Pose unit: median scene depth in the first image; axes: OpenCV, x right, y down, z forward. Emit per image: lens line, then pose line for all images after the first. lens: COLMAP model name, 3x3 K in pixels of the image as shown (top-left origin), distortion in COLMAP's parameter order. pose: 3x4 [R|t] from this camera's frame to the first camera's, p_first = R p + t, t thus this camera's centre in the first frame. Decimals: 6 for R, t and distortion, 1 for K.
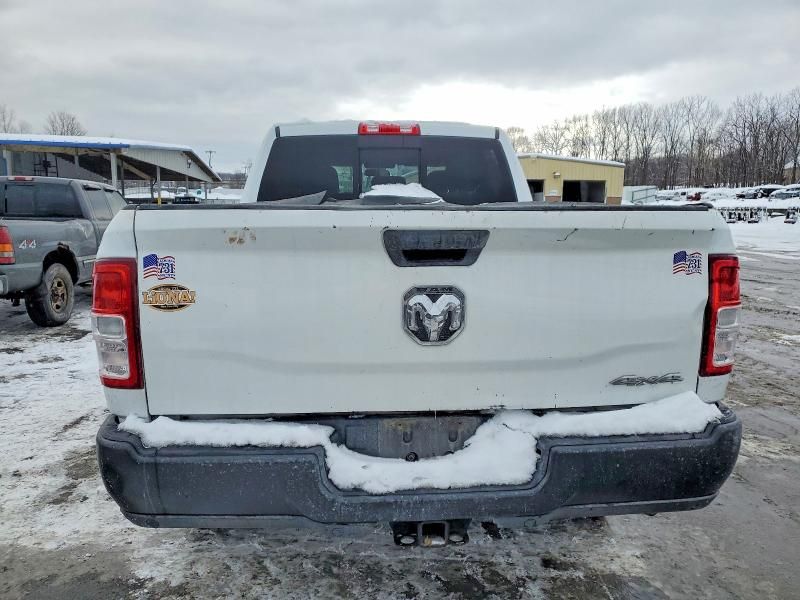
lens RADIAL K [[637.5, 0, 404.2], [0, 637.5, 299.9], [0, 0, 1]] dist [0.029828, -0.013378]
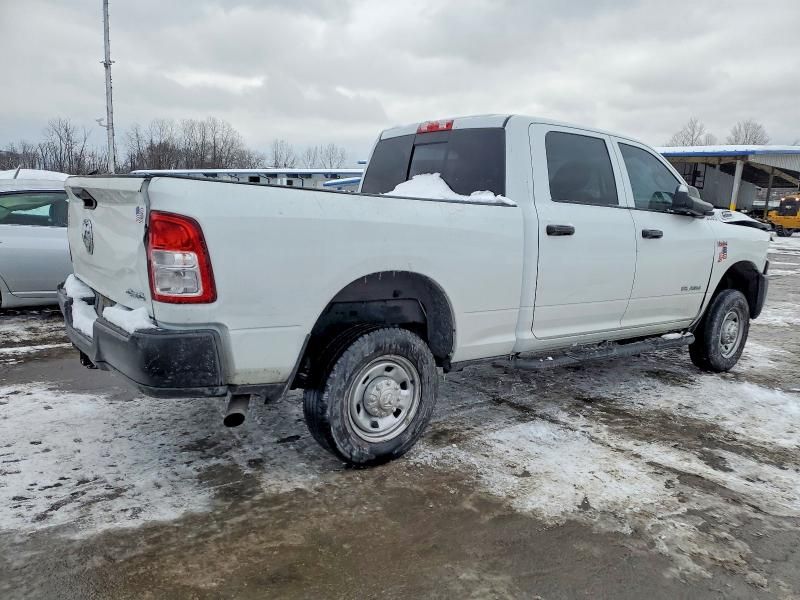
lens RADIAL K [[637.5, 0, 404.2], [0, 637.5, 299.9], [0, 0, 1]] dist [0.029828, -0.013378]
pose [[0.540919, 0.142888, -0.828848, 0.945919], [-0.156018, 0.985407, 0.068059, -0.027952], [0.826478, 0.092501, 0.555318, 0.340121]]
